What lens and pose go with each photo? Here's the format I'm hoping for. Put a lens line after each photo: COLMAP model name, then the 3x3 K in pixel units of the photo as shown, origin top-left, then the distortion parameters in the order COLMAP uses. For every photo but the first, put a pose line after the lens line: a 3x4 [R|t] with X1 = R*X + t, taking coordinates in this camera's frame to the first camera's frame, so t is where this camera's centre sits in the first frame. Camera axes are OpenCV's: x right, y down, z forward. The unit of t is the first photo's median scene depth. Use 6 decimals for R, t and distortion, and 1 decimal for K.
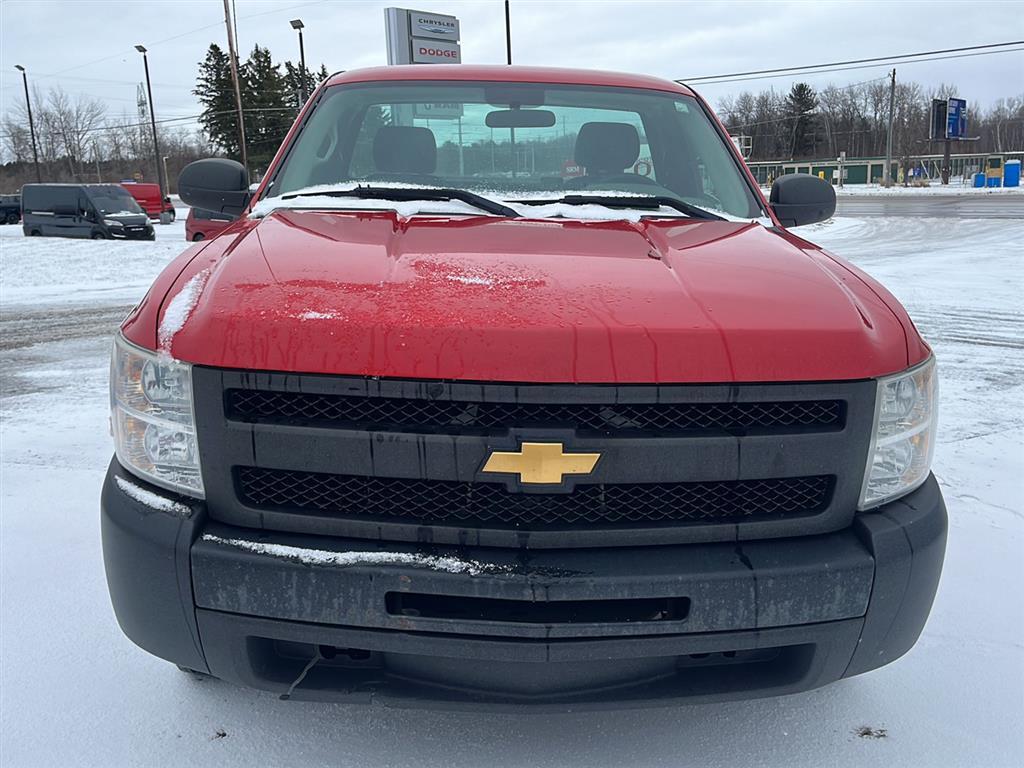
lens RADIAL K [[1032.7, 0, 527.6], [0, 1032.7, 464.0], [0, 0, 1]] dist [0.019541, 0.017189]
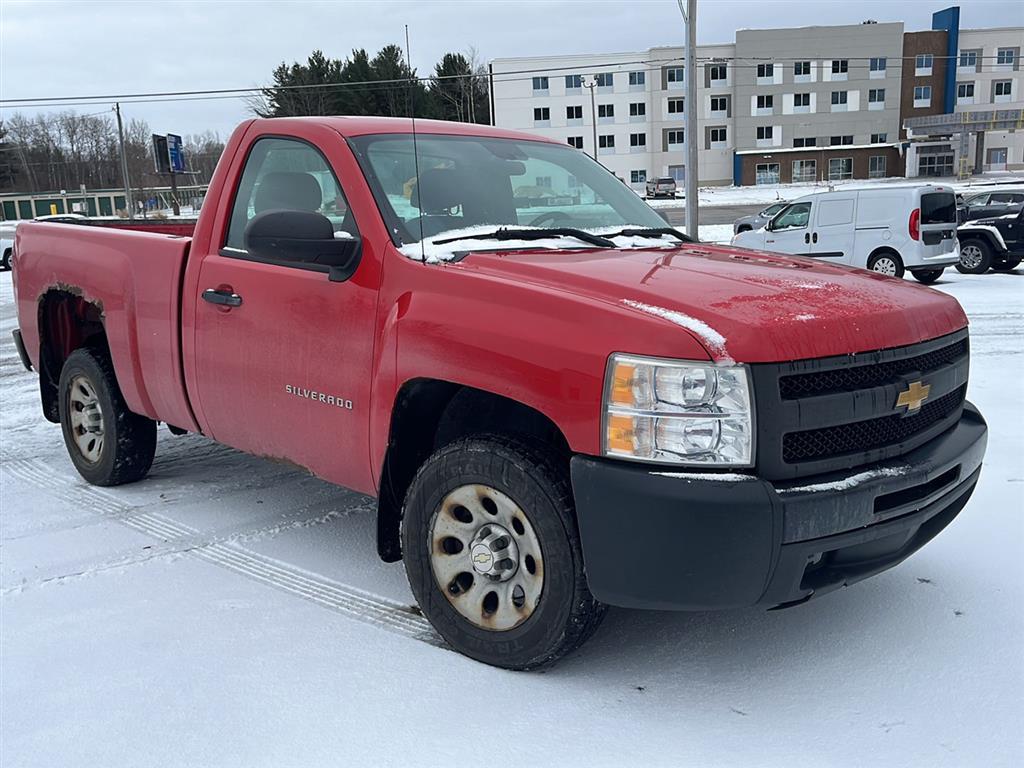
lens RADIAL K [[1032.7, 0, 527.6], [0, 1032.7, 464.0], [0, 0, 1]] dist [0.019541, 0.017189]
pose [[0.721337, -0.188588, 0.666414, -0.849823], [0.206694, 0.976983, 0.052747, -0.059738], [-0.661022, 0.099696, 0.743714, 0.132469]]
